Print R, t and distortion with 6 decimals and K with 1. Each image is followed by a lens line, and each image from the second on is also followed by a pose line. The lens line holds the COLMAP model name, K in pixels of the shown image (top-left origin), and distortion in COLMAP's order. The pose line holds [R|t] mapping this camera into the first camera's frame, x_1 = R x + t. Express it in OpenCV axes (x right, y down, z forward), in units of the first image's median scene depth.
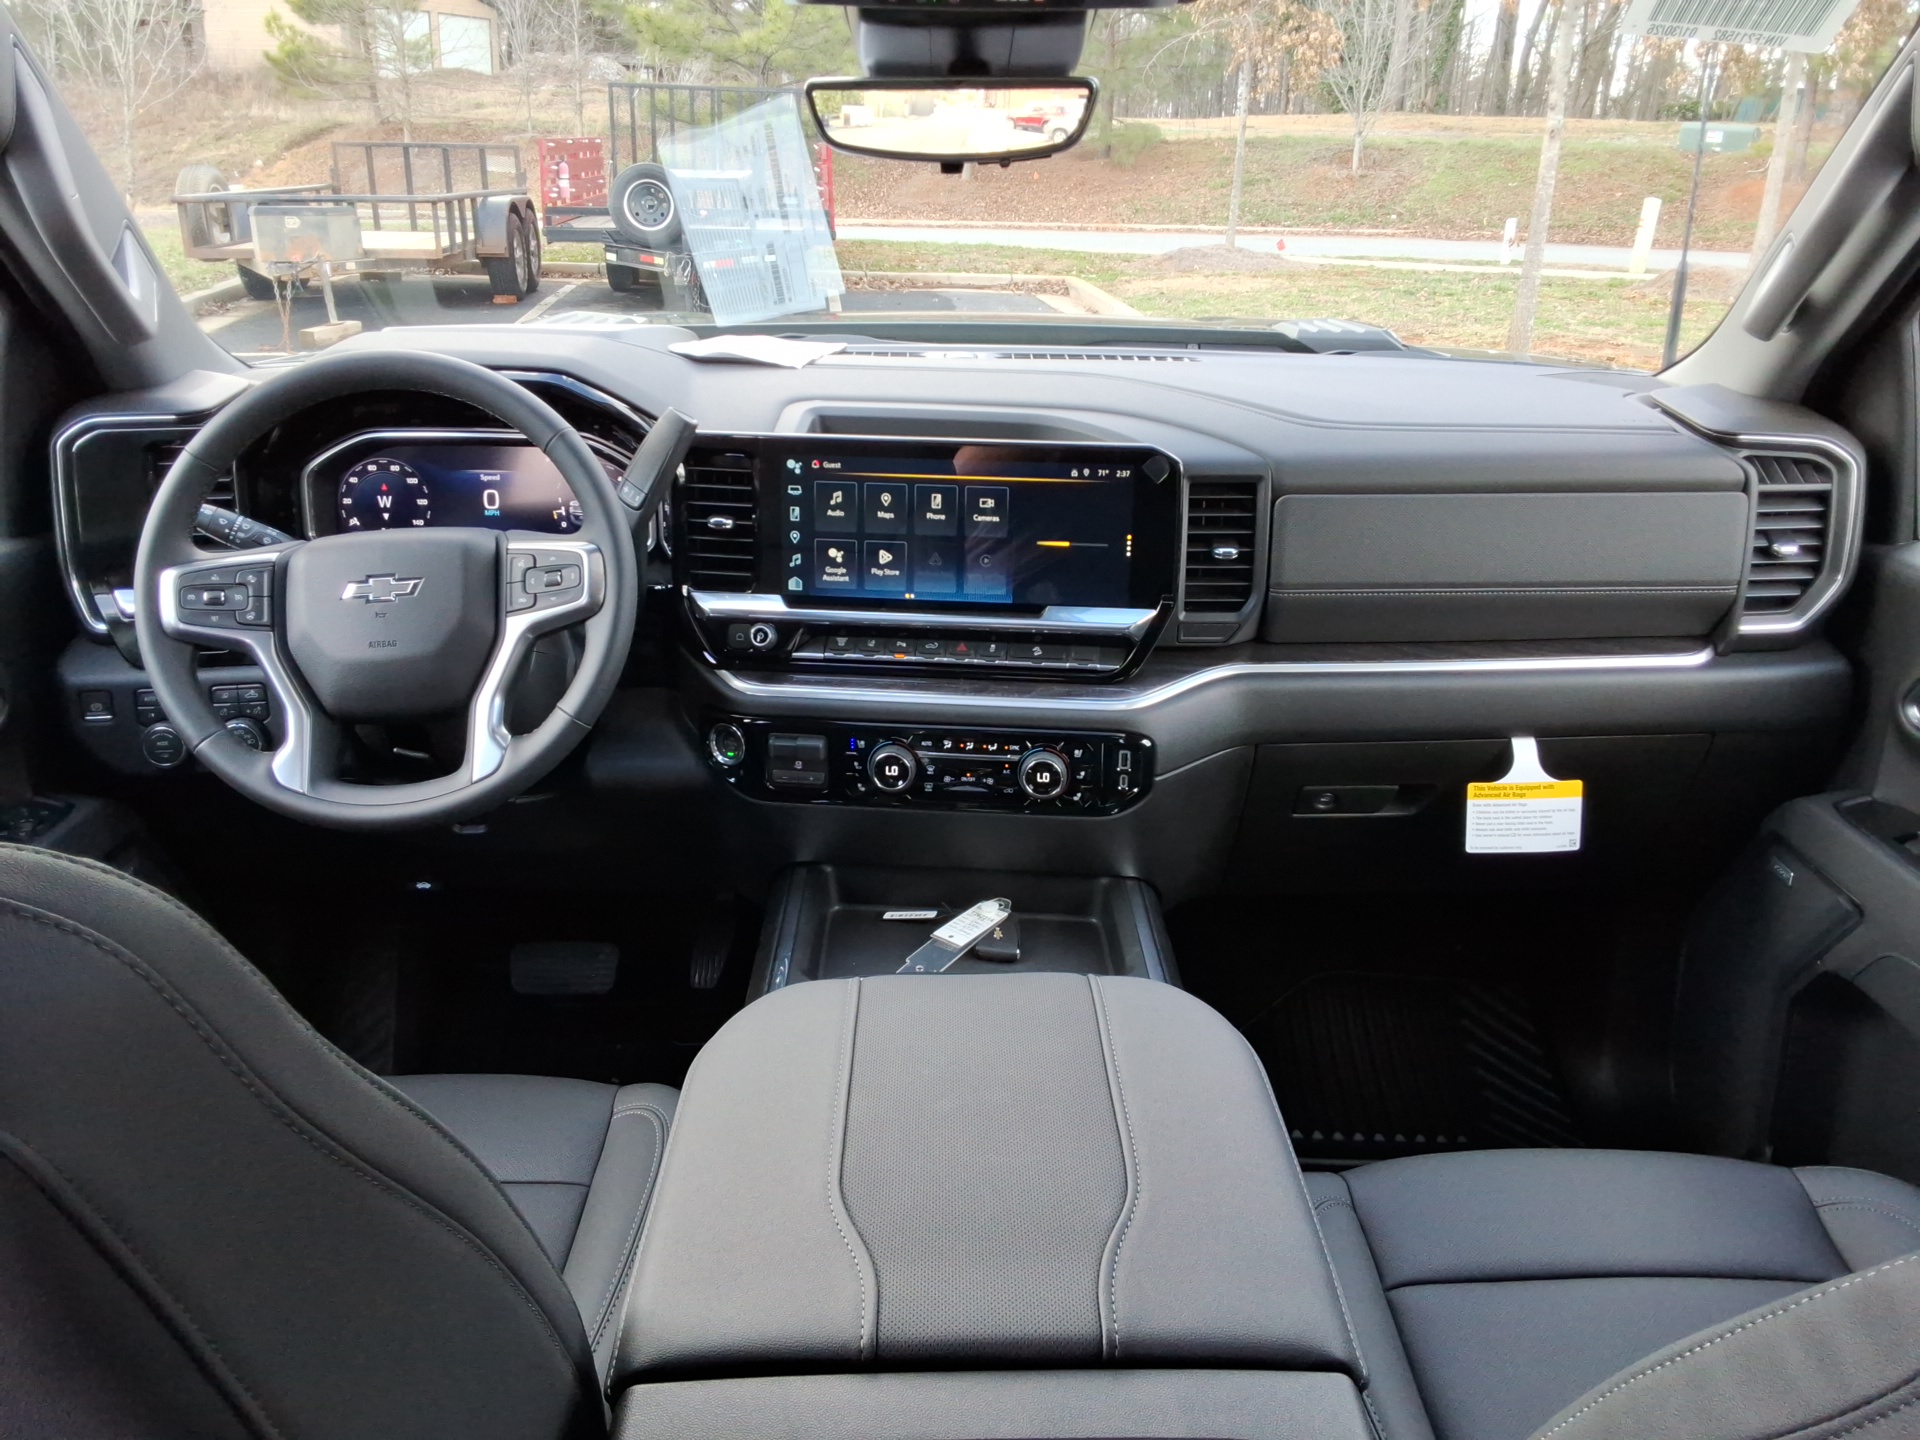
lens RADIAL K [[1541.1, 0, 984.2], [0, 1541.1, 705.3], [0, 0, 1]] dist [0.120815, -0.182183]
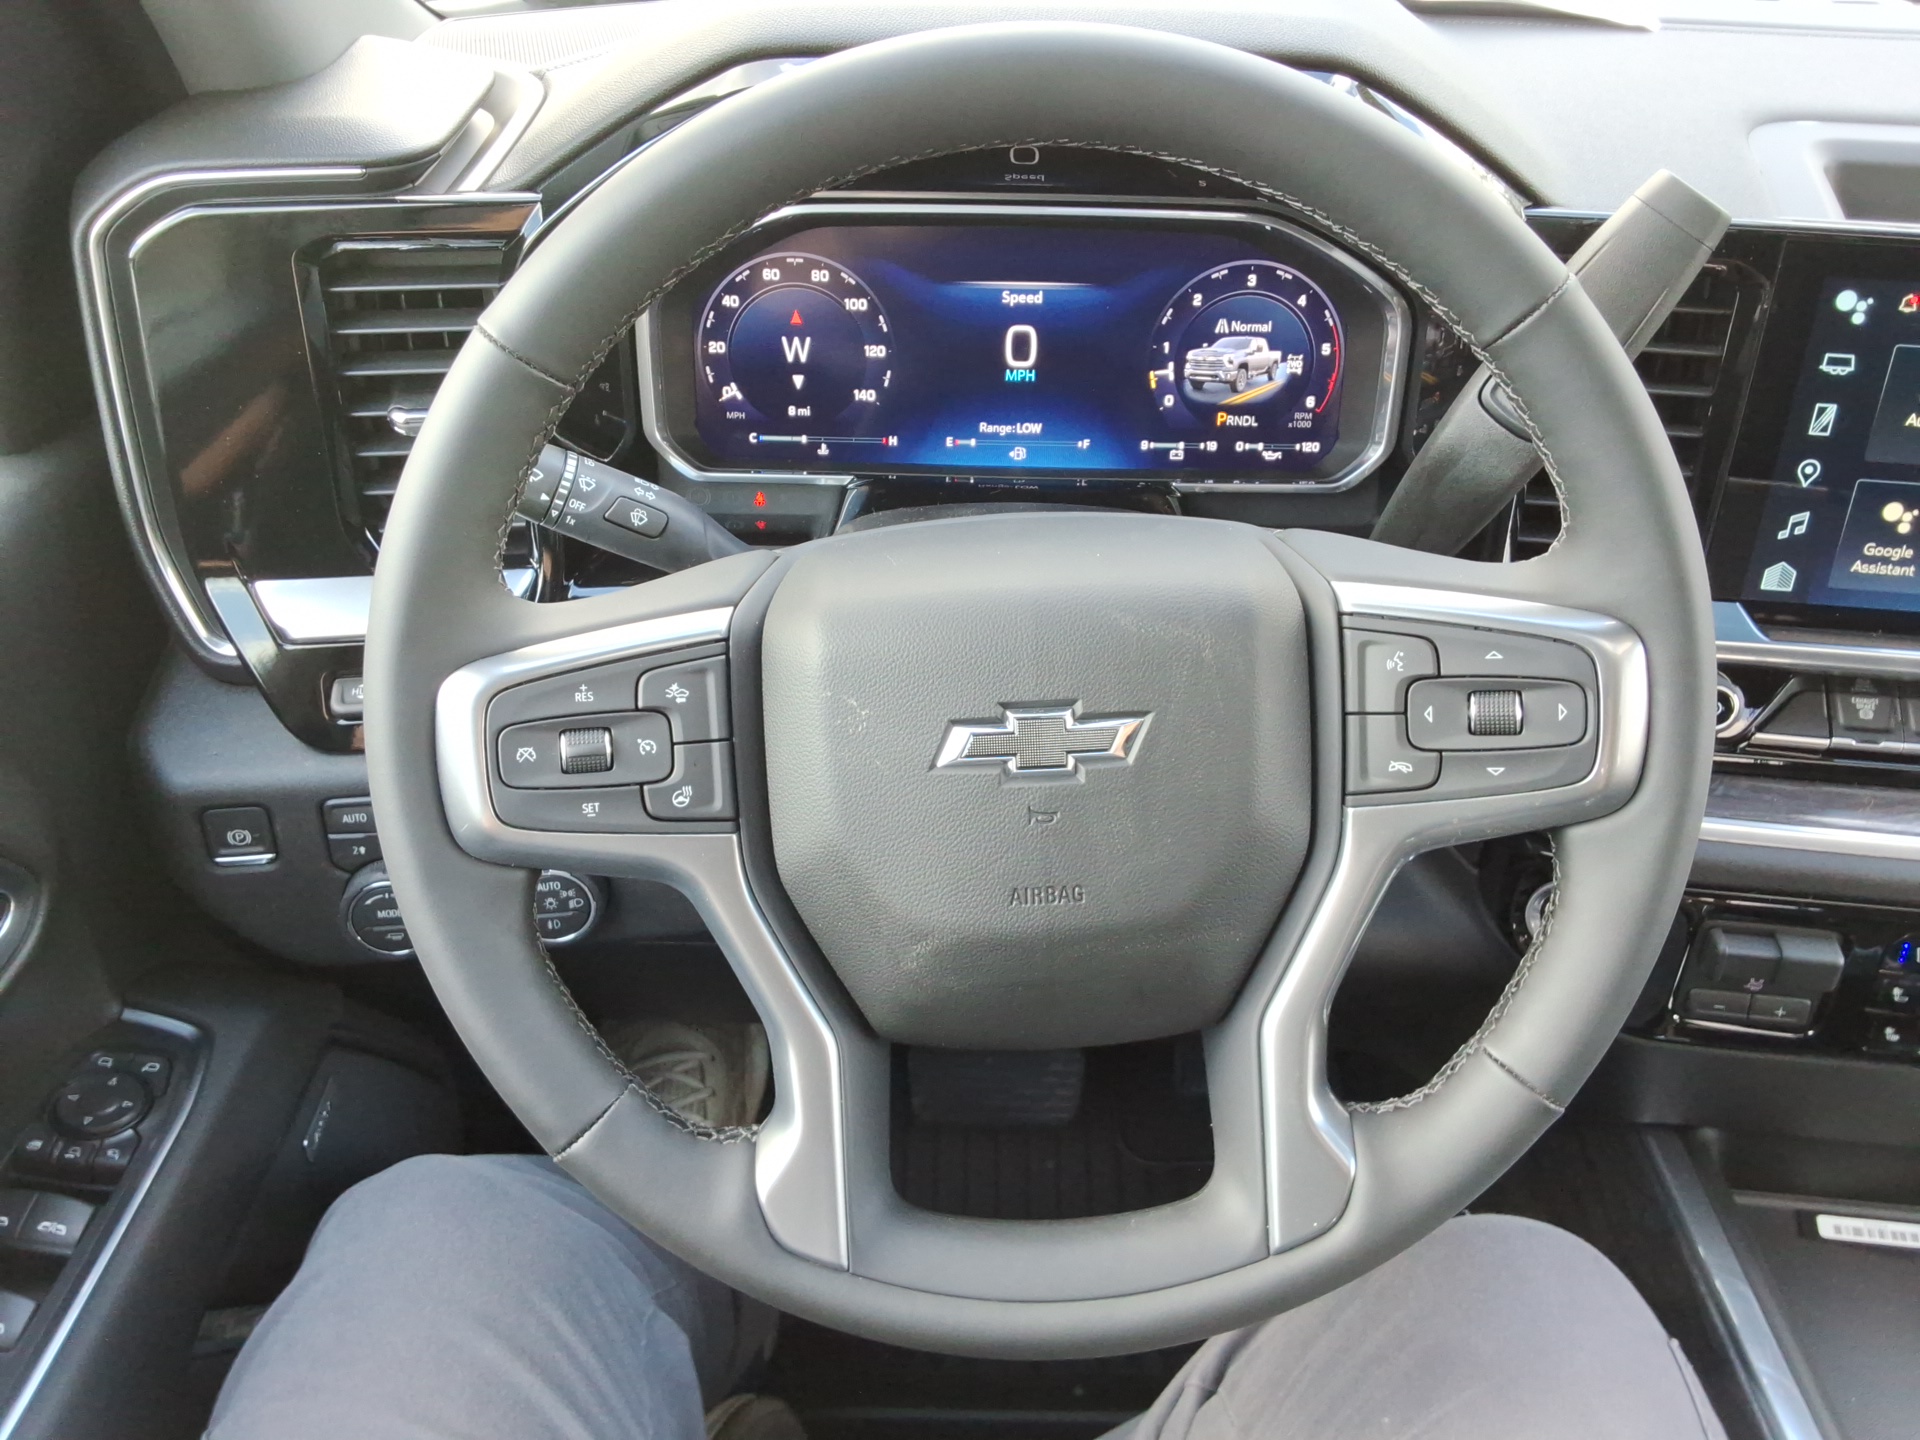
lens RADIAL K [[1541.1, 0, 980.4], [0, 1541.1, 703.9], [0, 0, 1]] dist [0.120815, -0.182183]
pose [[0.999764, 0.017663, -0.012654, -0.344359], [-0.014338, 0.973885, 0.226590, -0.142691], [0.016326, -0.226355, 0.973908, 0.568336]]
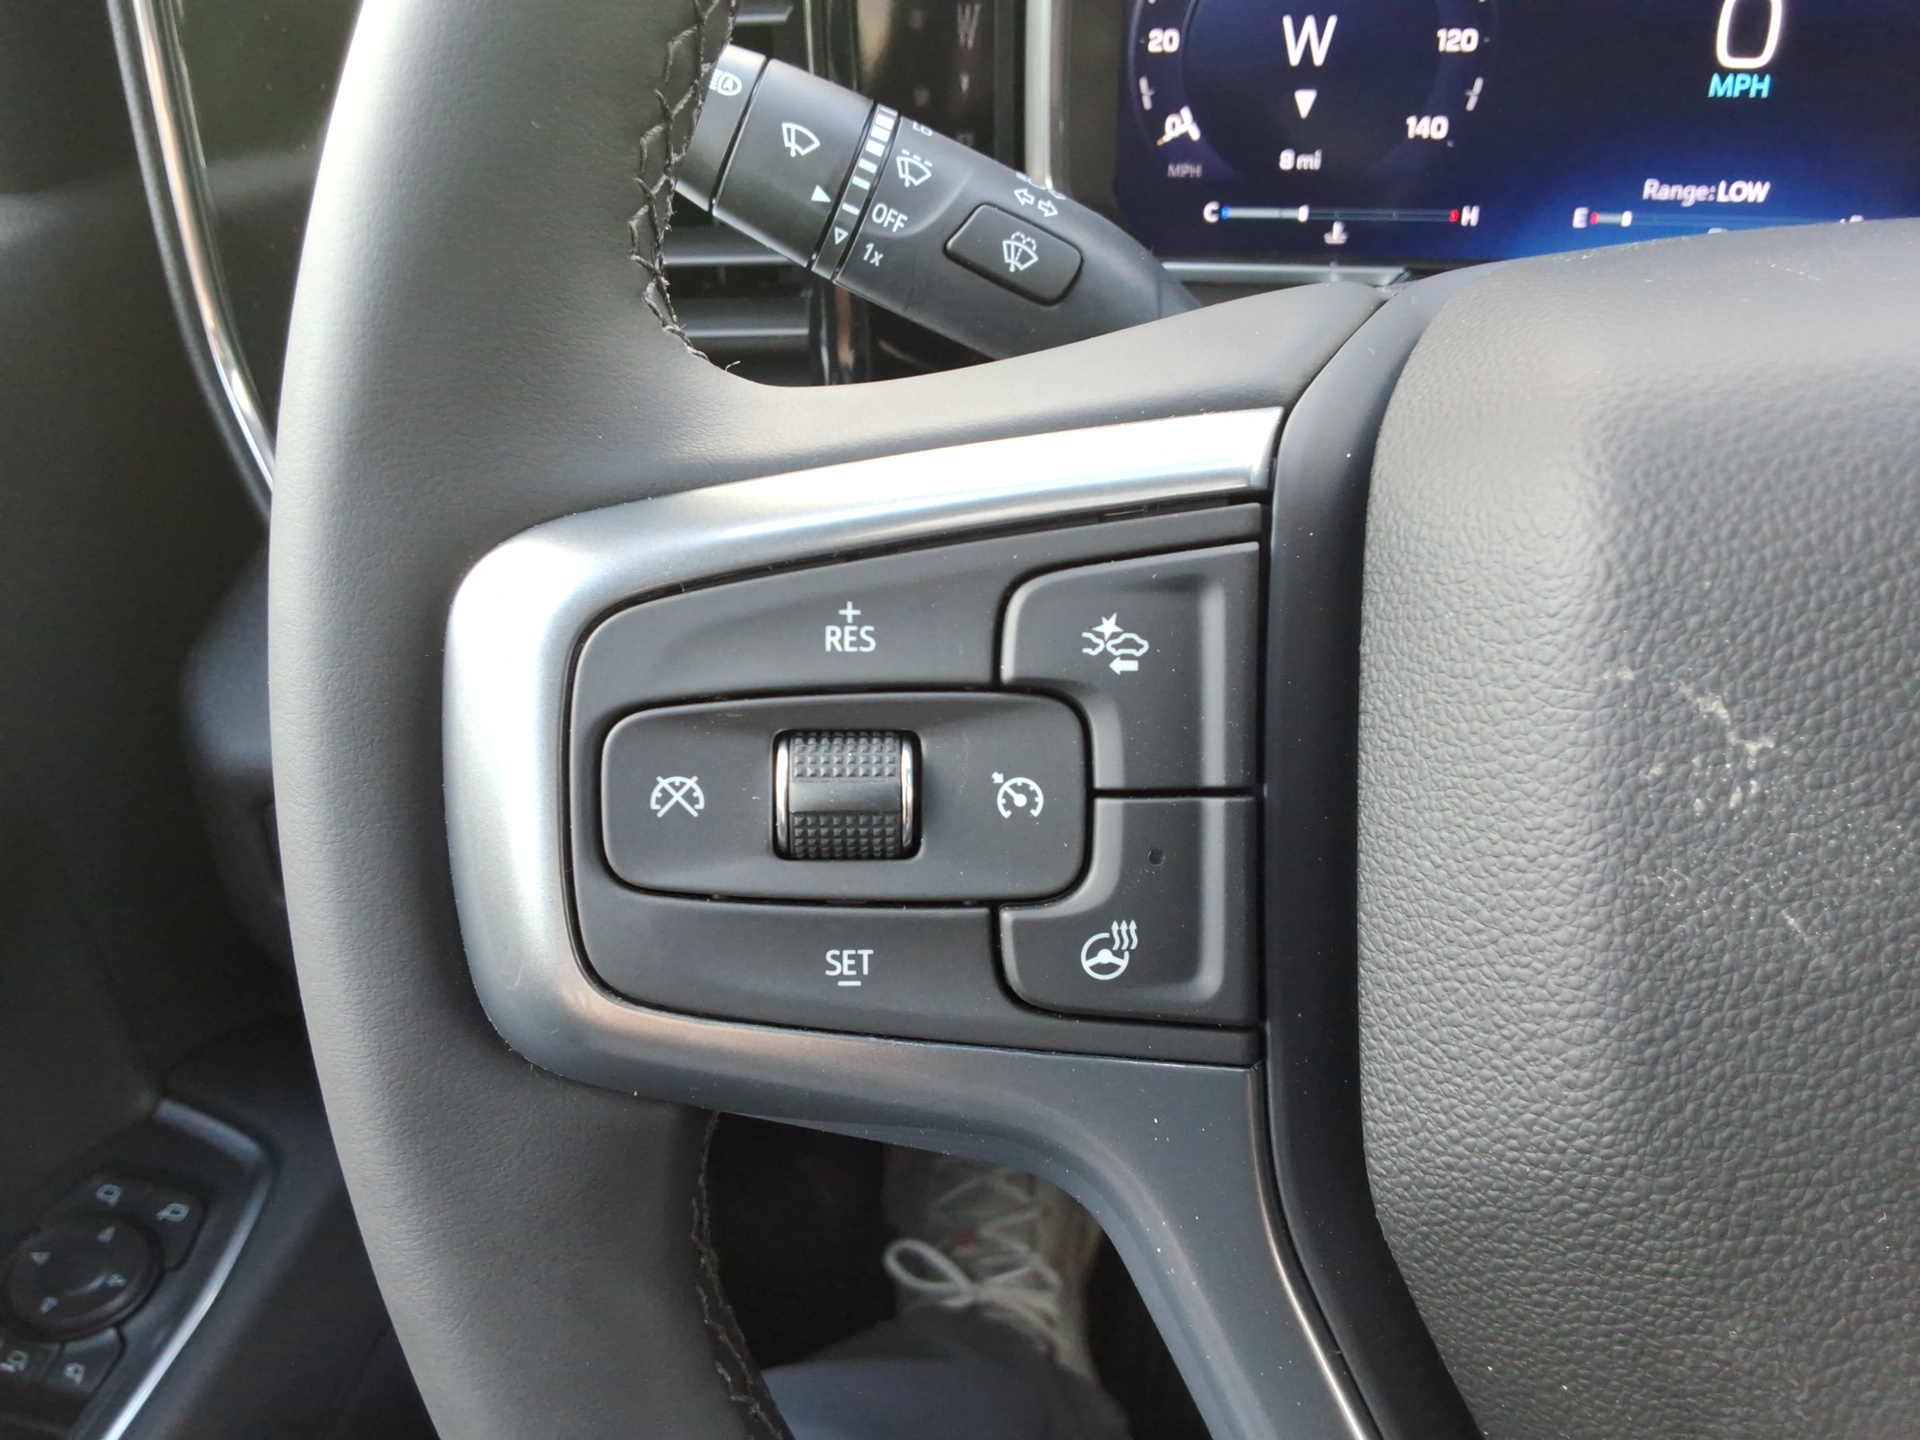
lens RADIAL K [[1550.6, 0, 967.4], [0, 1550.6, 722.6], [0, 0, 1]] dist [0.022556, -0.022108]
pose [[0.969779, 0.089660, -0.226913, -0.396427], [-0.028994, 0.965790, 0.257698, -0.093372], [0.242255, -0.243331, 0.939203, 0.775681]]
